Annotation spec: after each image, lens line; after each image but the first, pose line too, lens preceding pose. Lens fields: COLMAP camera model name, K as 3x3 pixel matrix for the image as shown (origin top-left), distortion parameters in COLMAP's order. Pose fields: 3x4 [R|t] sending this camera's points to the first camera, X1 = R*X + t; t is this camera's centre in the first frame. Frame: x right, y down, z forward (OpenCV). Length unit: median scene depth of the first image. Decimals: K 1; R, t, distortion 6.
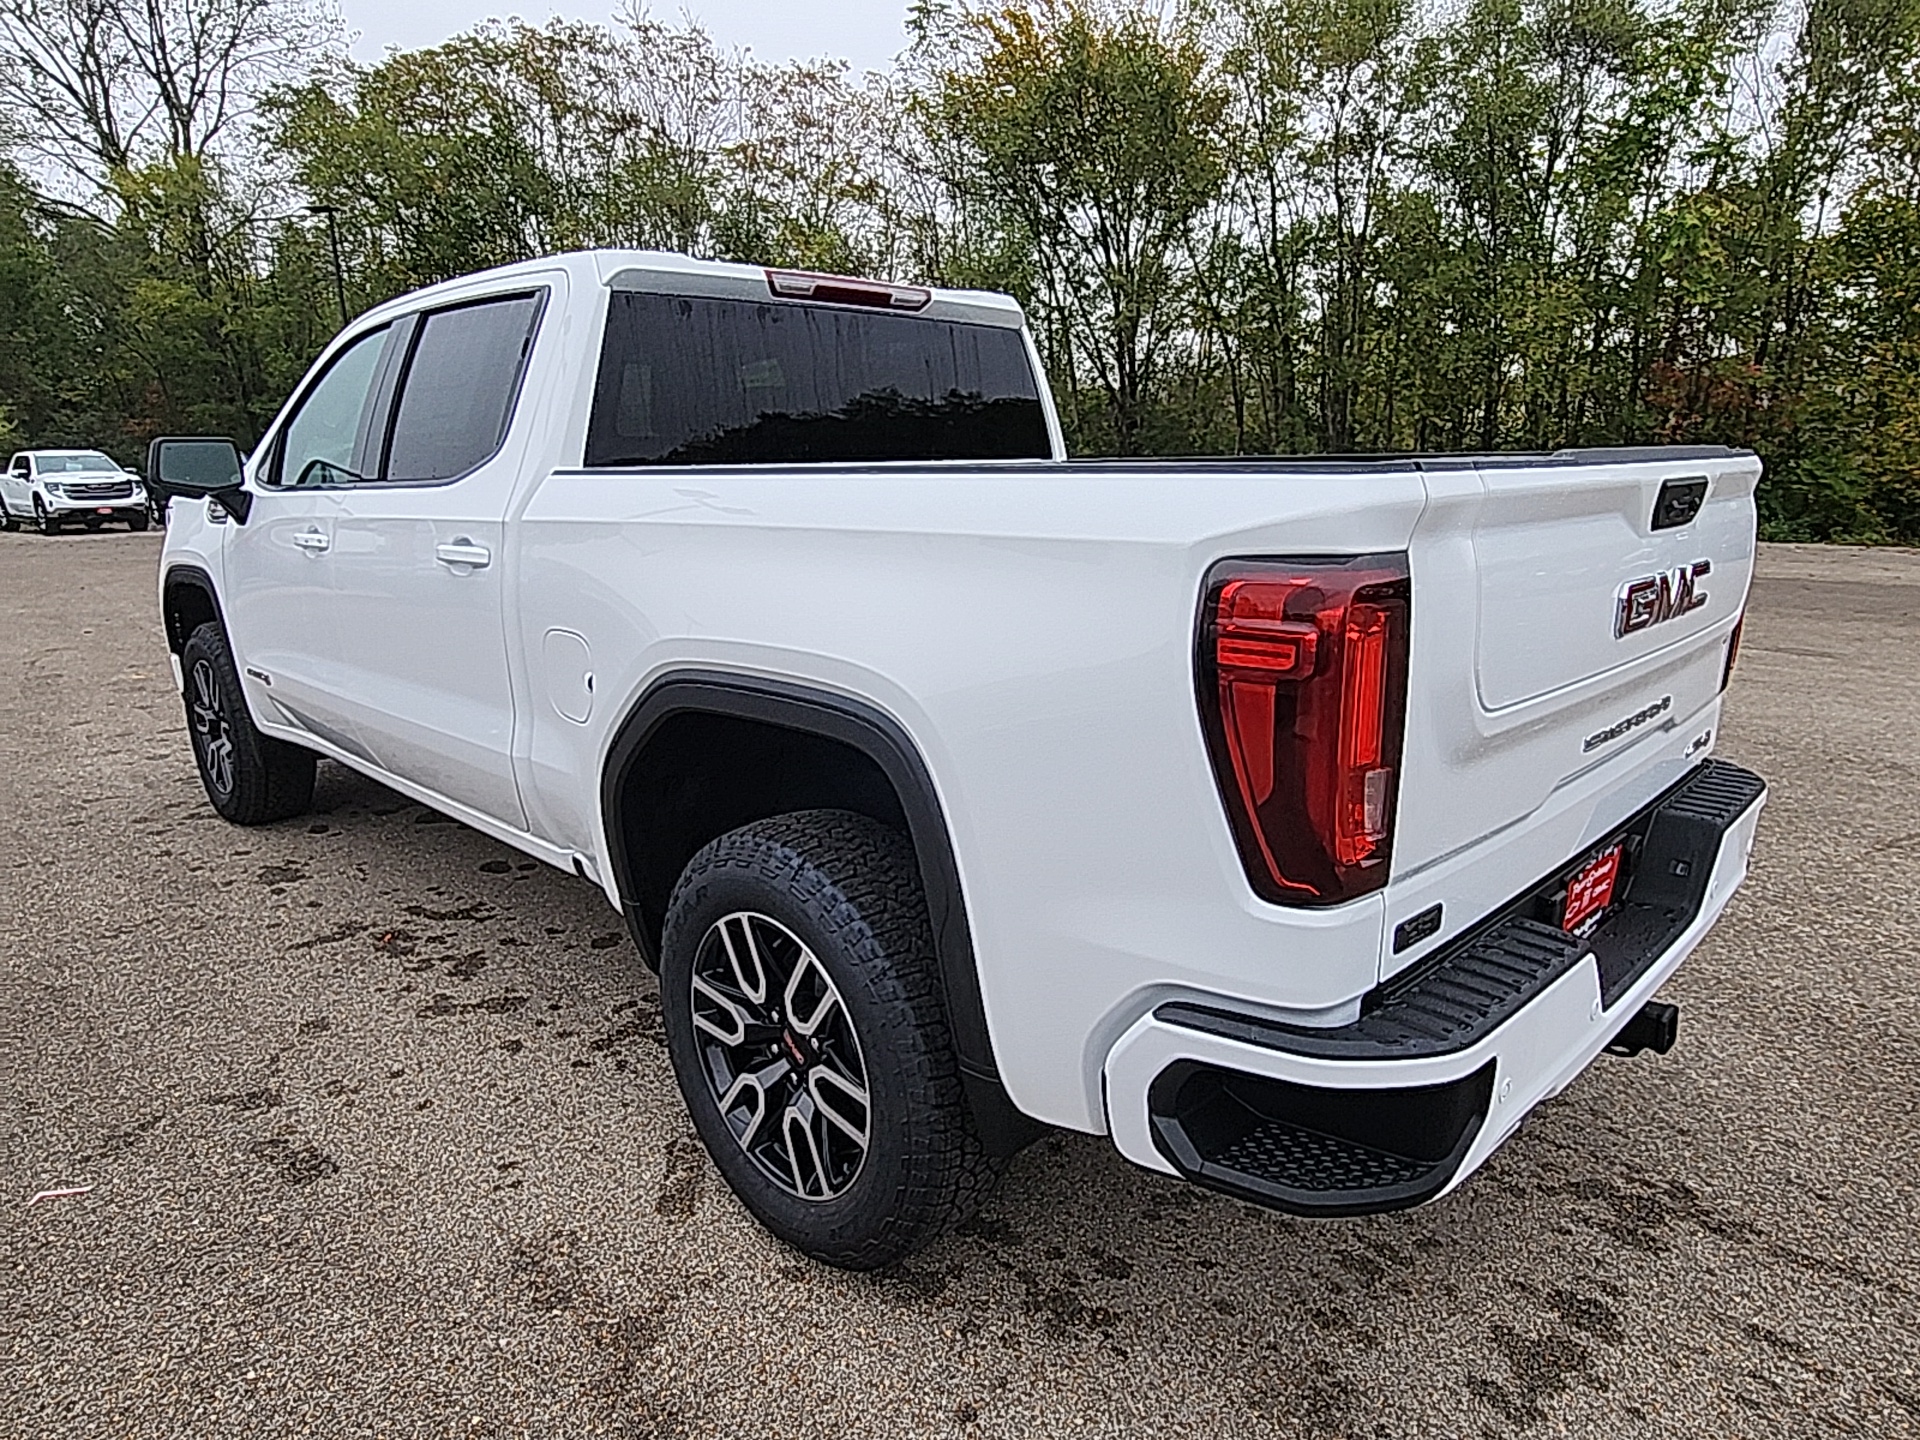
lens RADIAL K [[1182.7, 0, 949.7], [0, 1182.7, 718.6], [0, 0, 1]] dist [0.000118, 0.007589]
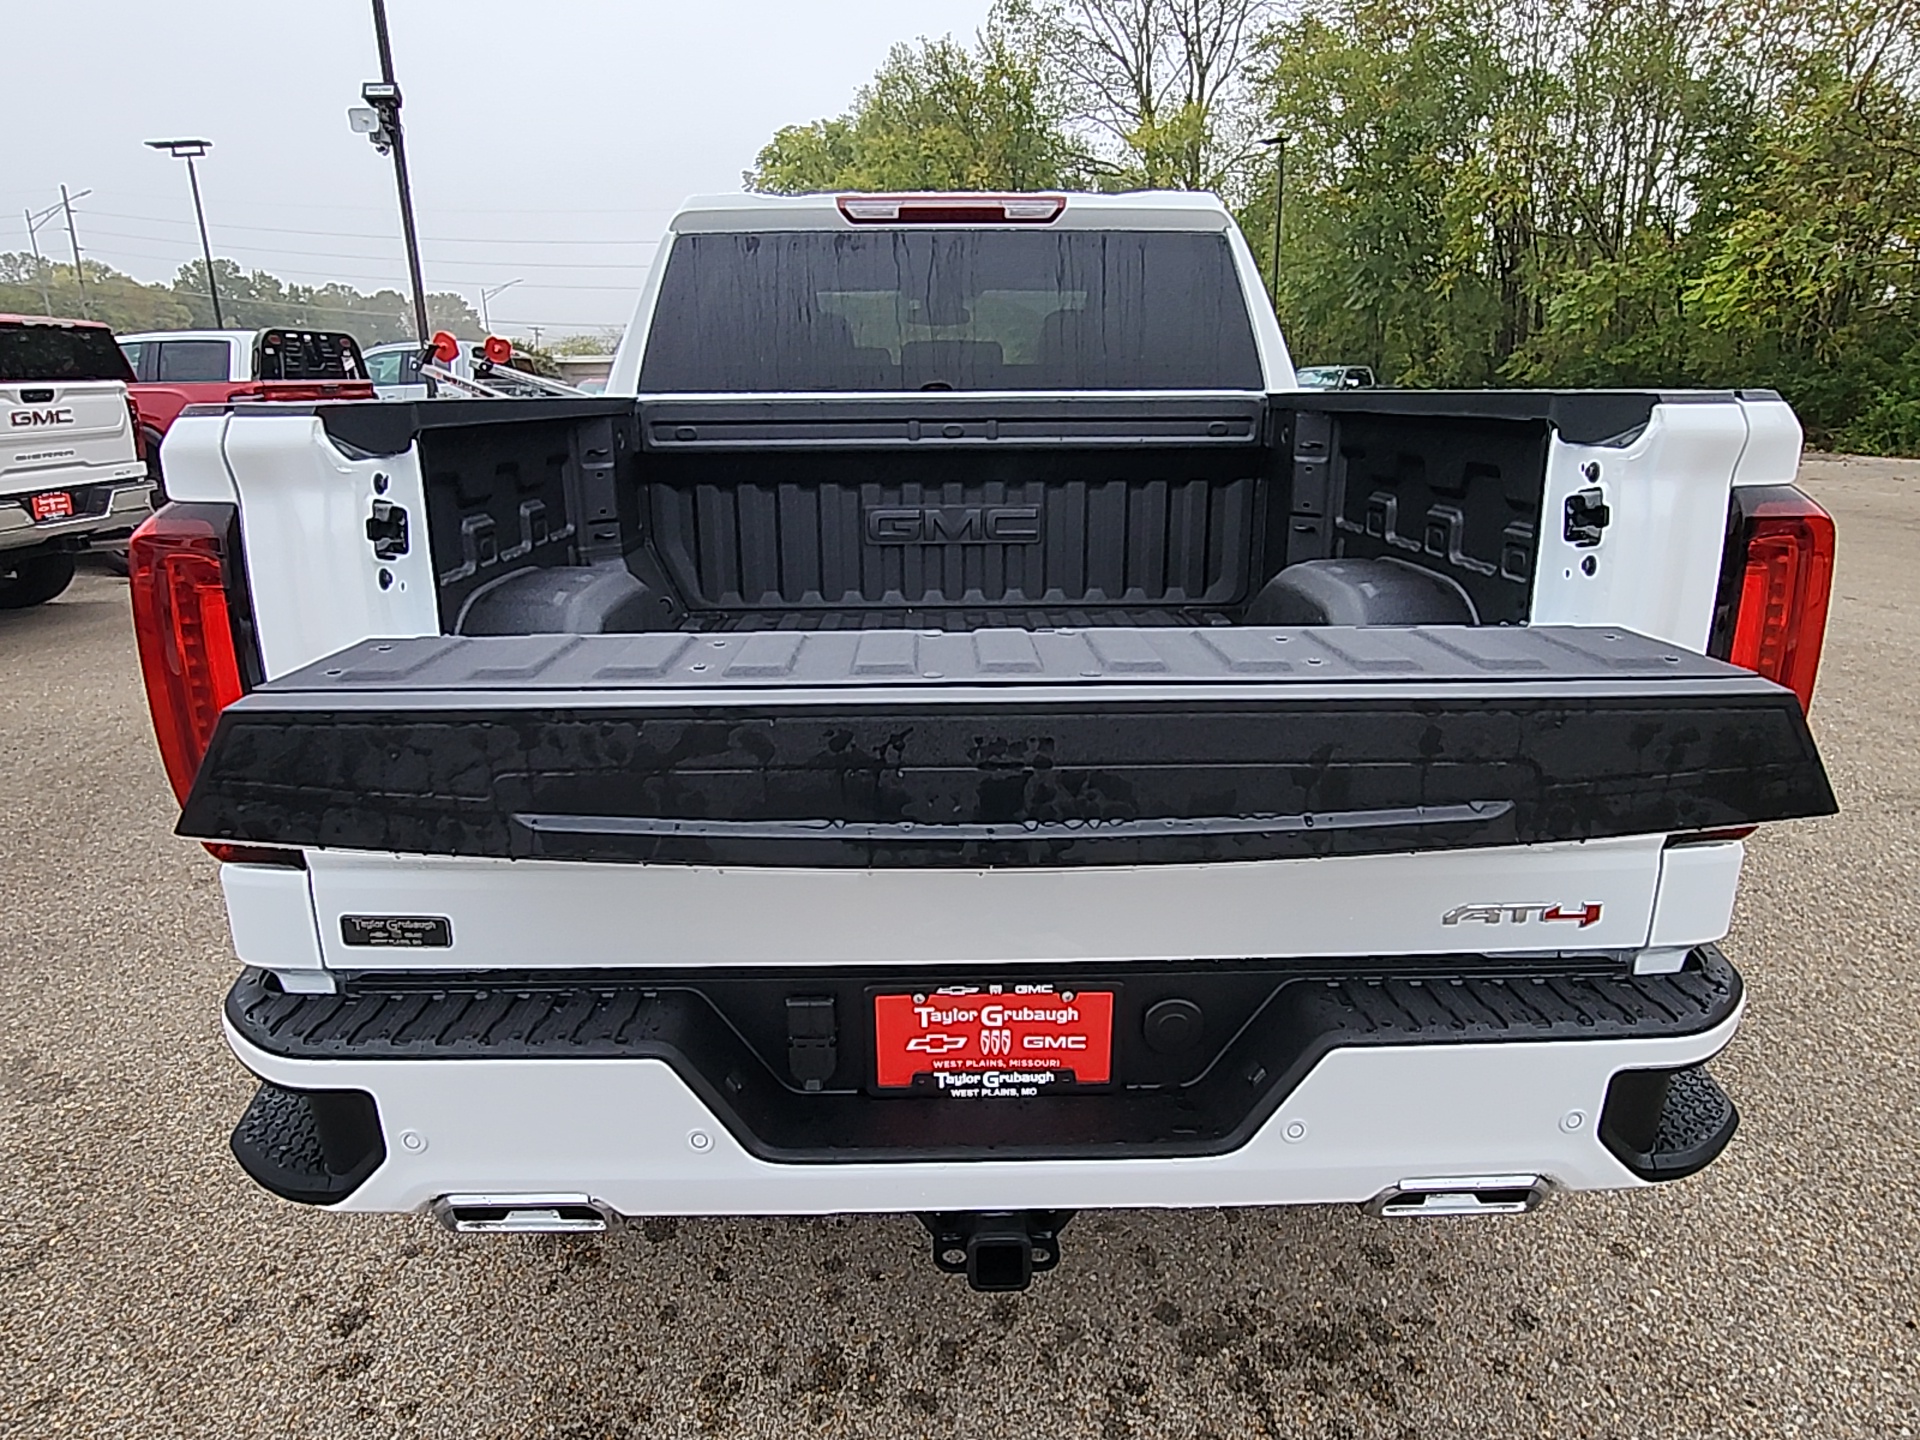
lens RADIAL K [[1180.2, 0, 956.7], [0, 1180.2, 715.6], [0, 0, 1]] dist [0.007067, -0.001691]
pose [[0.725997, 0.192081, -0.660328, 0.048864], [-0.151210, 0.981289, 0.119196, -0.005977], [0.670868, 0.013312, 0.741457, 0.023941]]
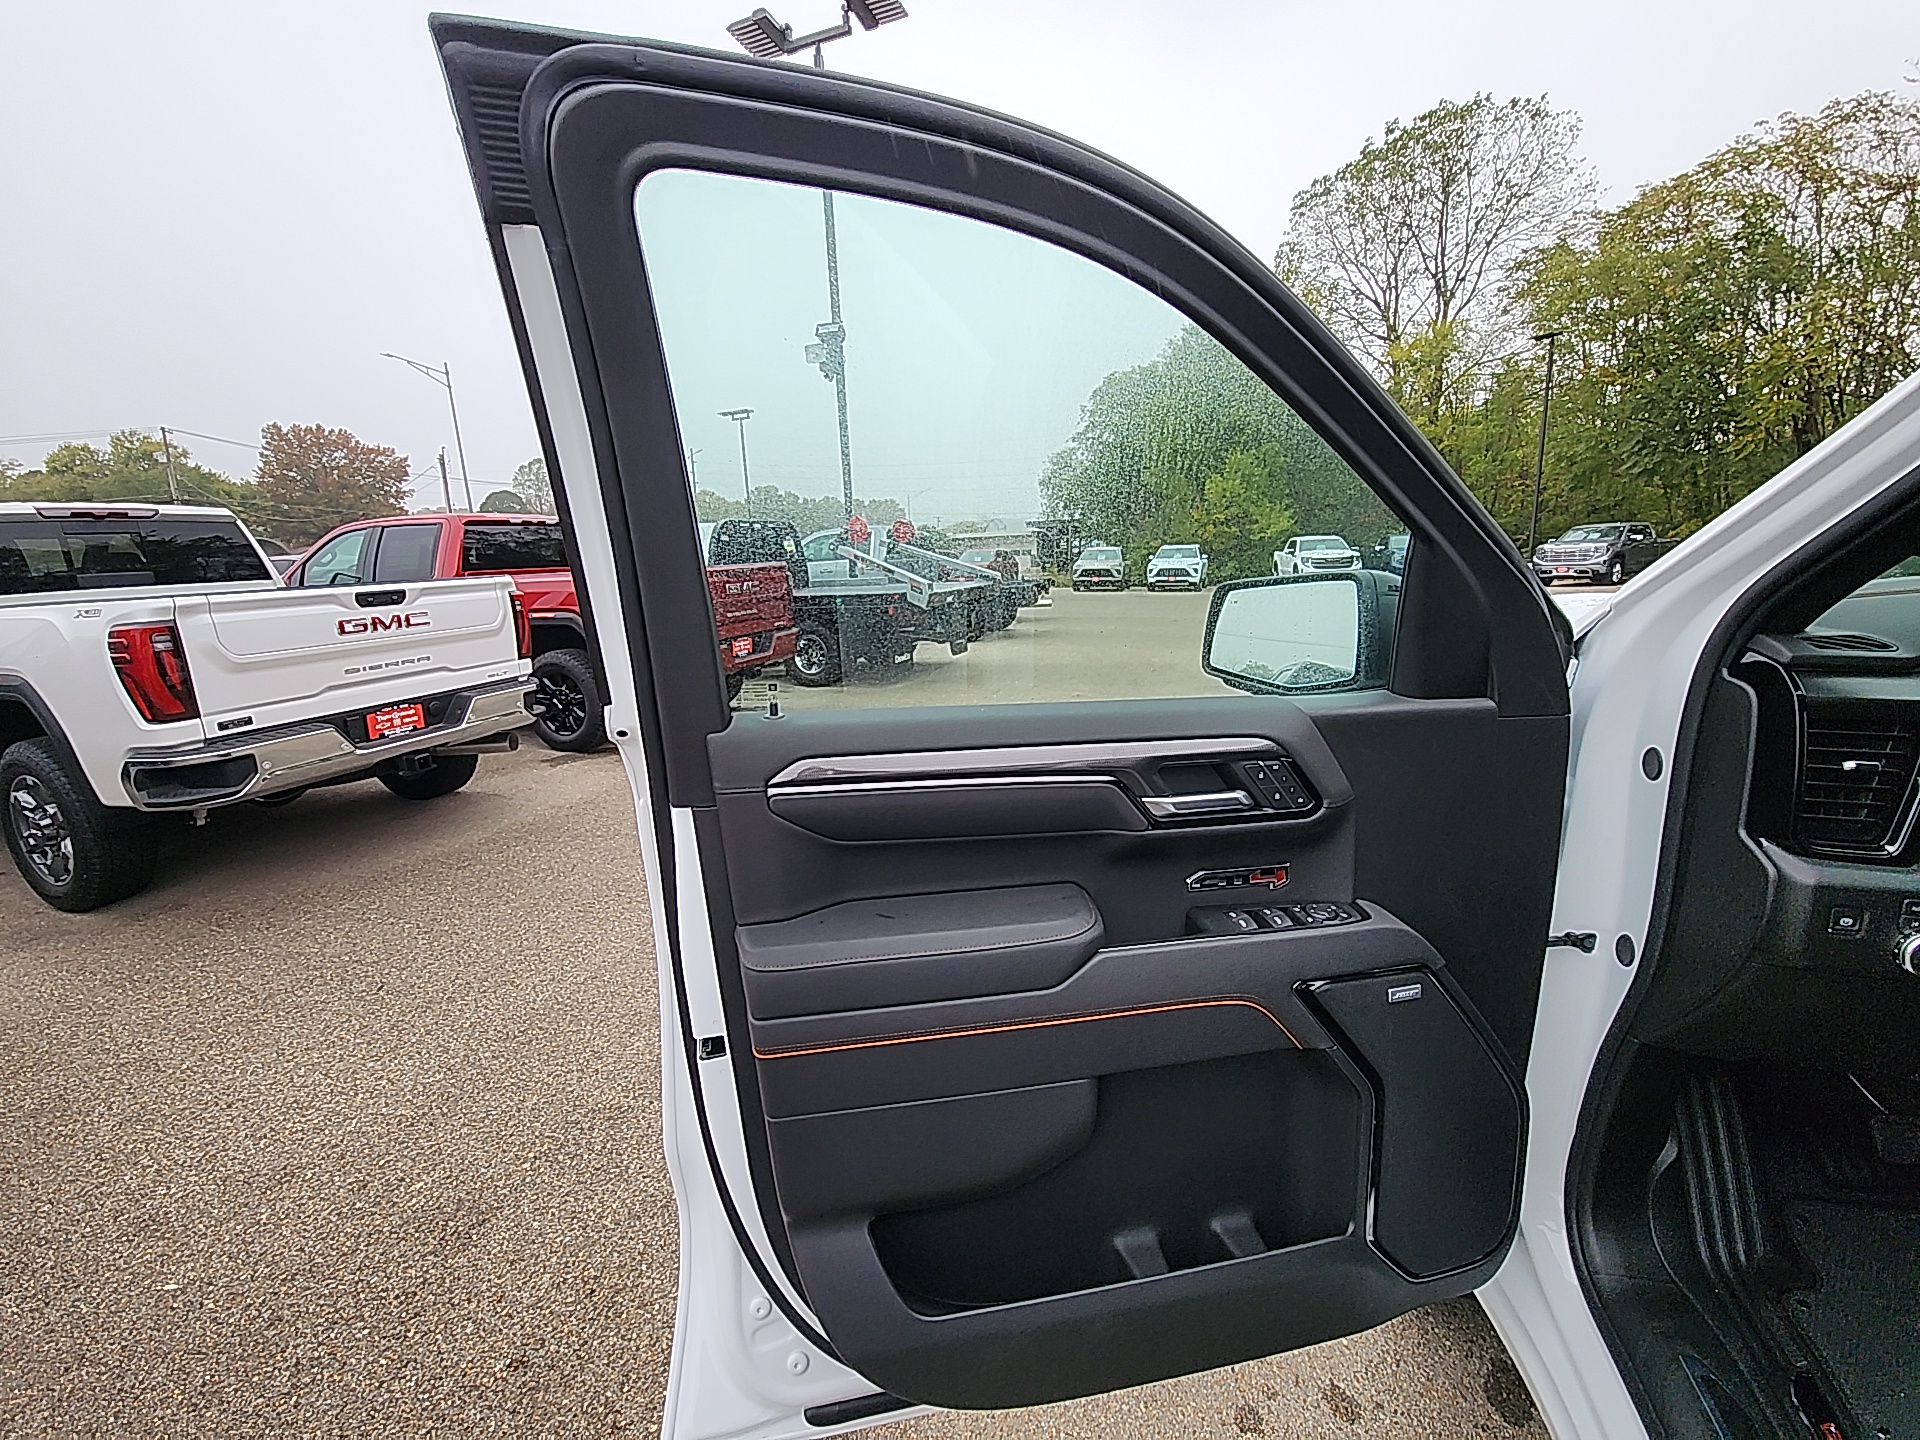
lens RADIAL K [[773.1, 0, 947.7], [0, 773.1, 702.4], [0, 0, 1]] dist [0.009666, -0.005171]
pose [[0.477060, 0.164822, -0.863277, -0.050491], [-0.168727, 0.981162, 0.094088, -0.019217], [0.862522, 0.100773, 0.495883, 0.075675]]
